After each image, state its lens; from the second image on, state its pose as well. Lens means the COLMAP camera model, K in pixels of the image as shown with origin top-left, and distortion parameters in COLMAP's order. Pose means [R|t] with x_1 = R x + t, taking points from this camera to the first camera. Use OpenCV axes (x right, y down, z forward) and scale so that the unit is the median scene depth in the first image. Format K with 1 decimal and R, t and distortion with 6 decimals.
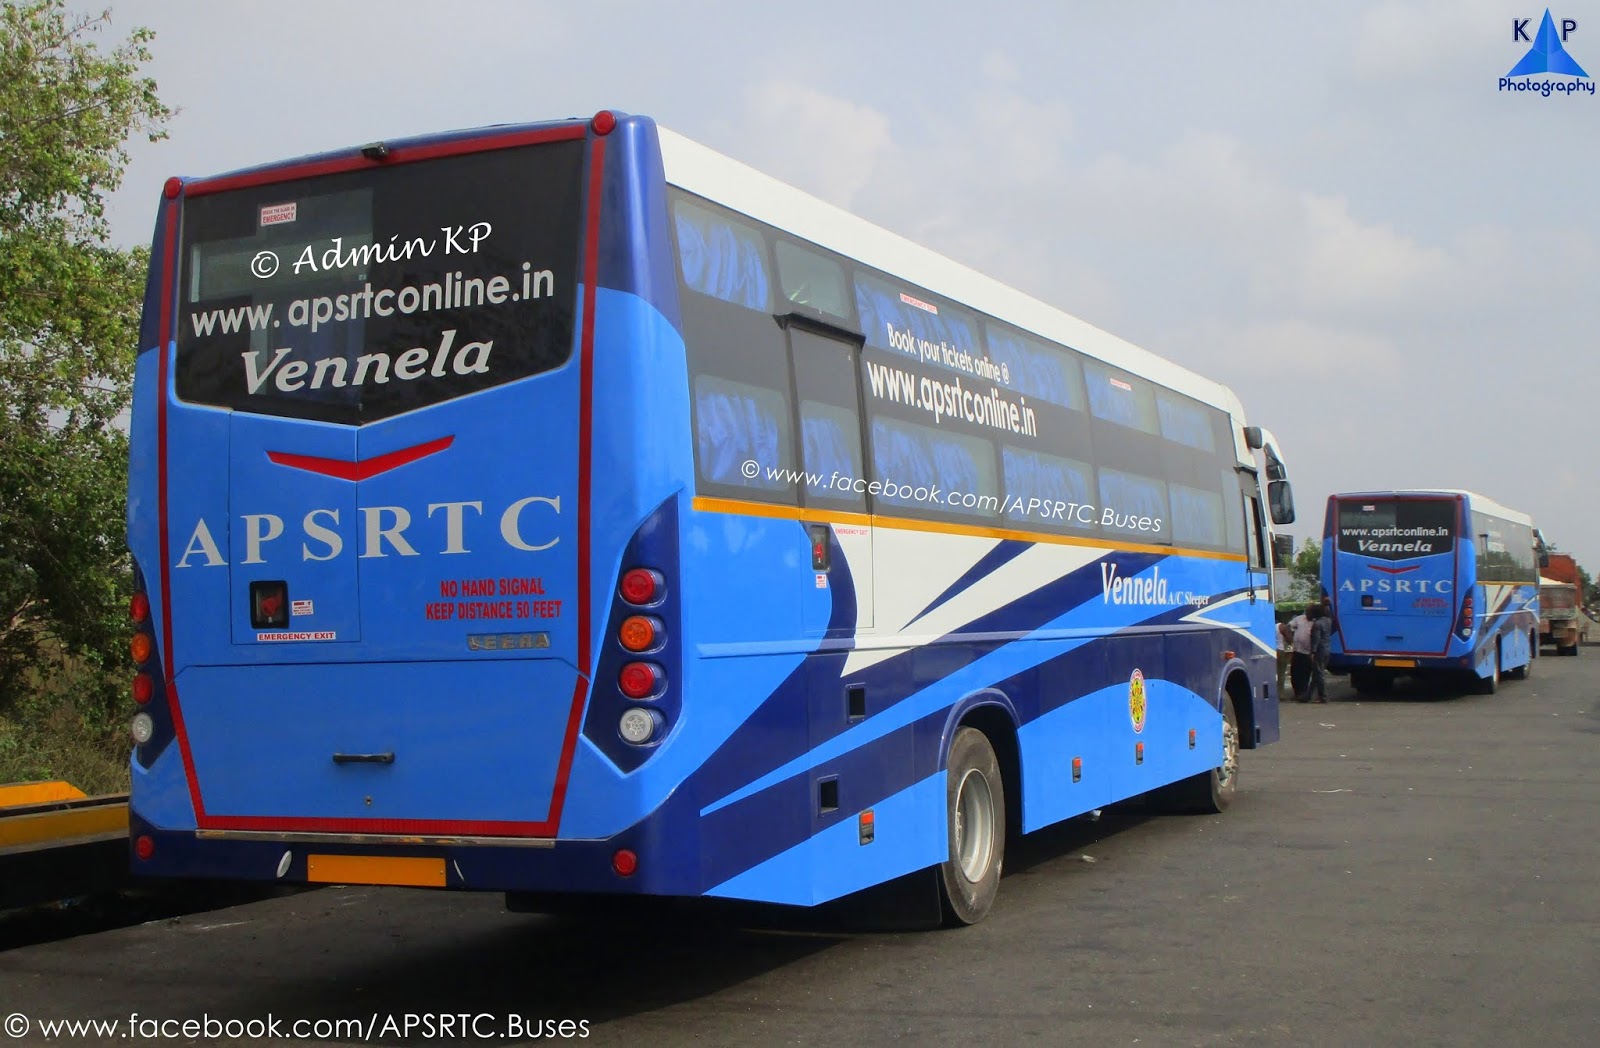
lens RADIAL K [[1957.4, 0, 874.5], [0, 1957.4, 508.8], [0, 0, 1]] dist [0.015345, 0.000000]
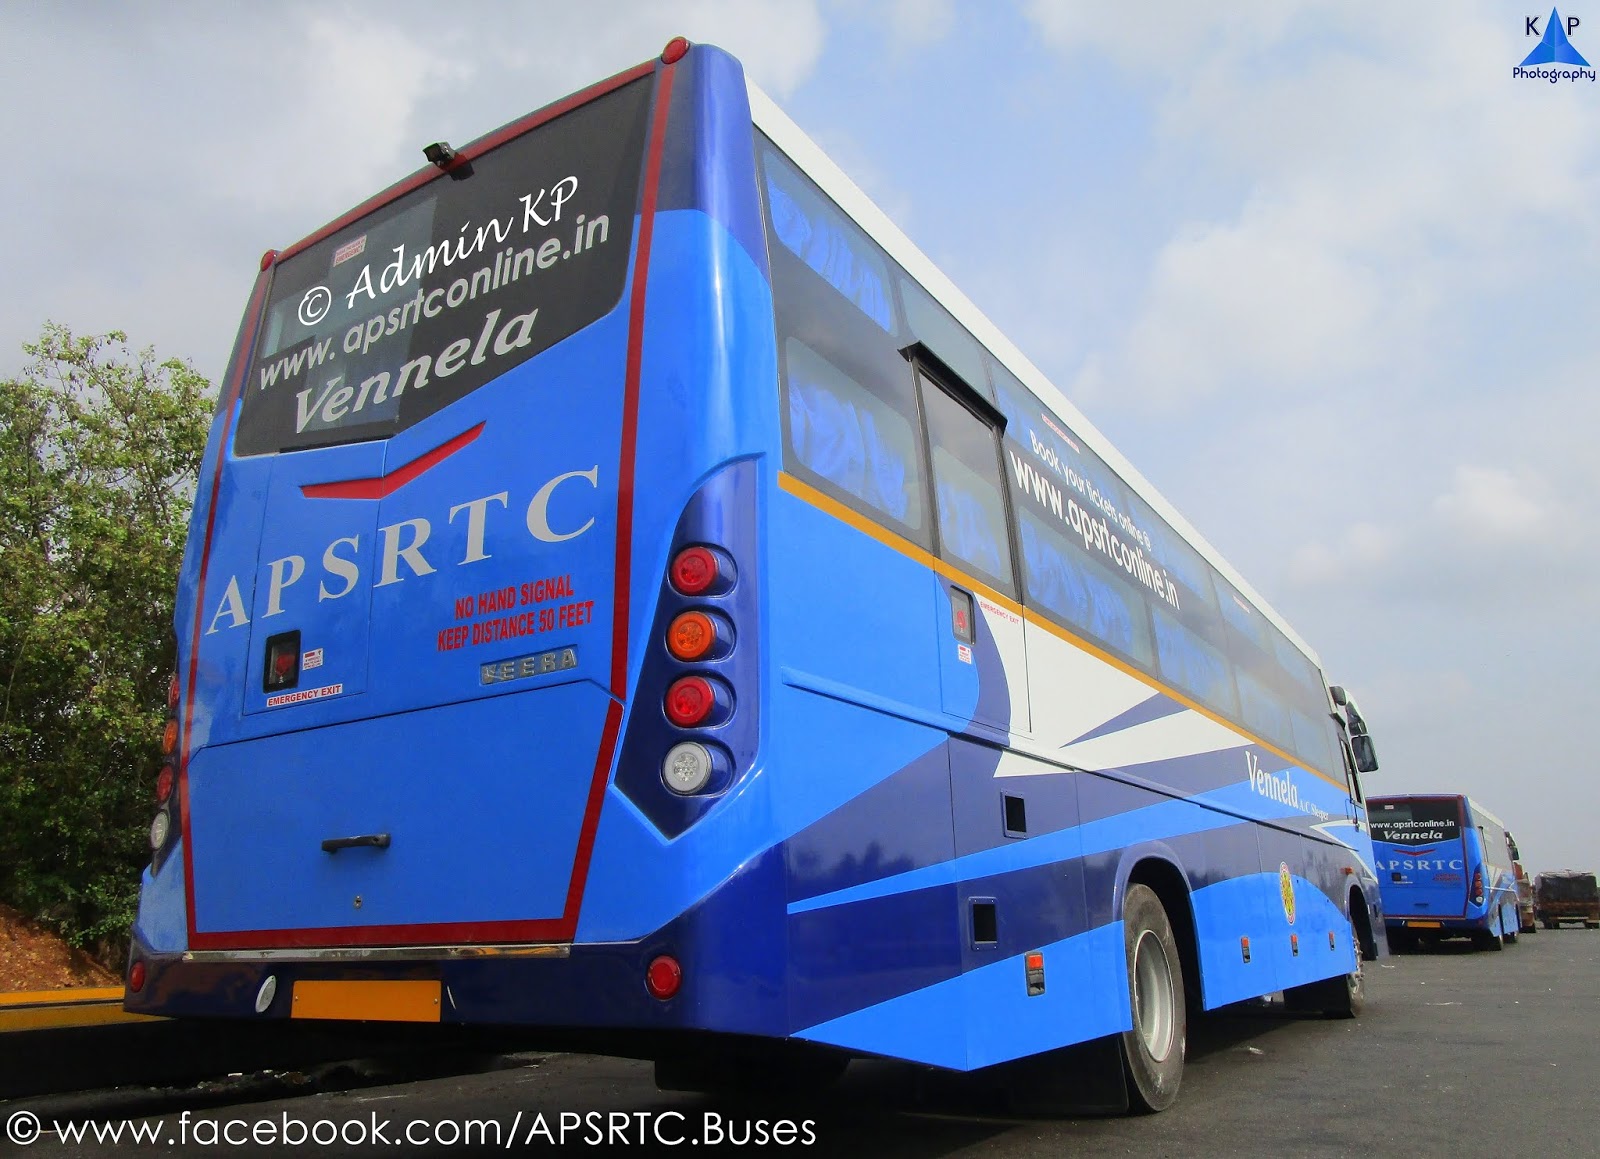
lens RADIAL K [[1176.2, 0, 836.6], [0, 1176.2, 595.7], [0, 0, 1]] dist [-0.010653, 0.004570]
pose [[0.988414, -0.043526, -0.145410, -0.008187], [0.010939, 0.975938, -0.217773, 0.130642], [0.151390, 0.213659, 0.965107, 0.555534]]
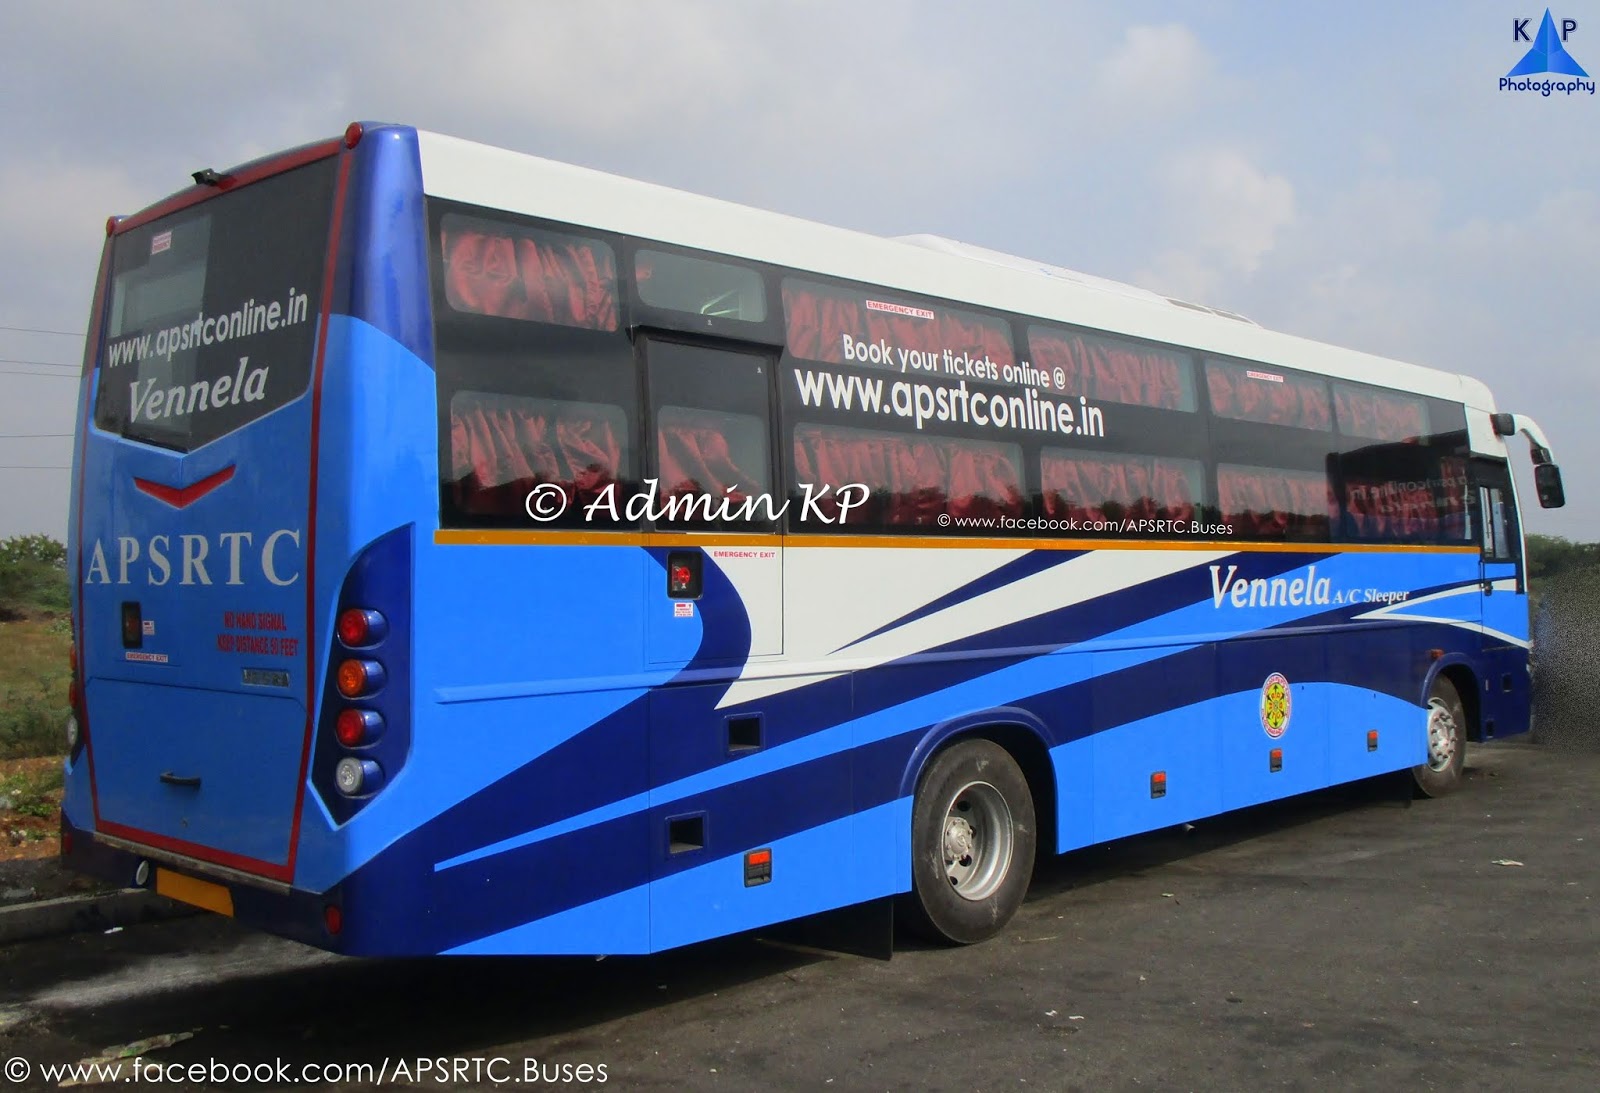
lens RADIAL K [[1545.6, 0, 807.0], [0, 1545.6, 532.3], [0, 0, 1]] dist [0.000473, 0.000000]
pose [[0.936123, 0.013907, -0.351397, 0.317106], [0.001160, 0.999090, 0.042632, -0.034944], [0.351670, -0.040316, 0.935256, 0.355105]]
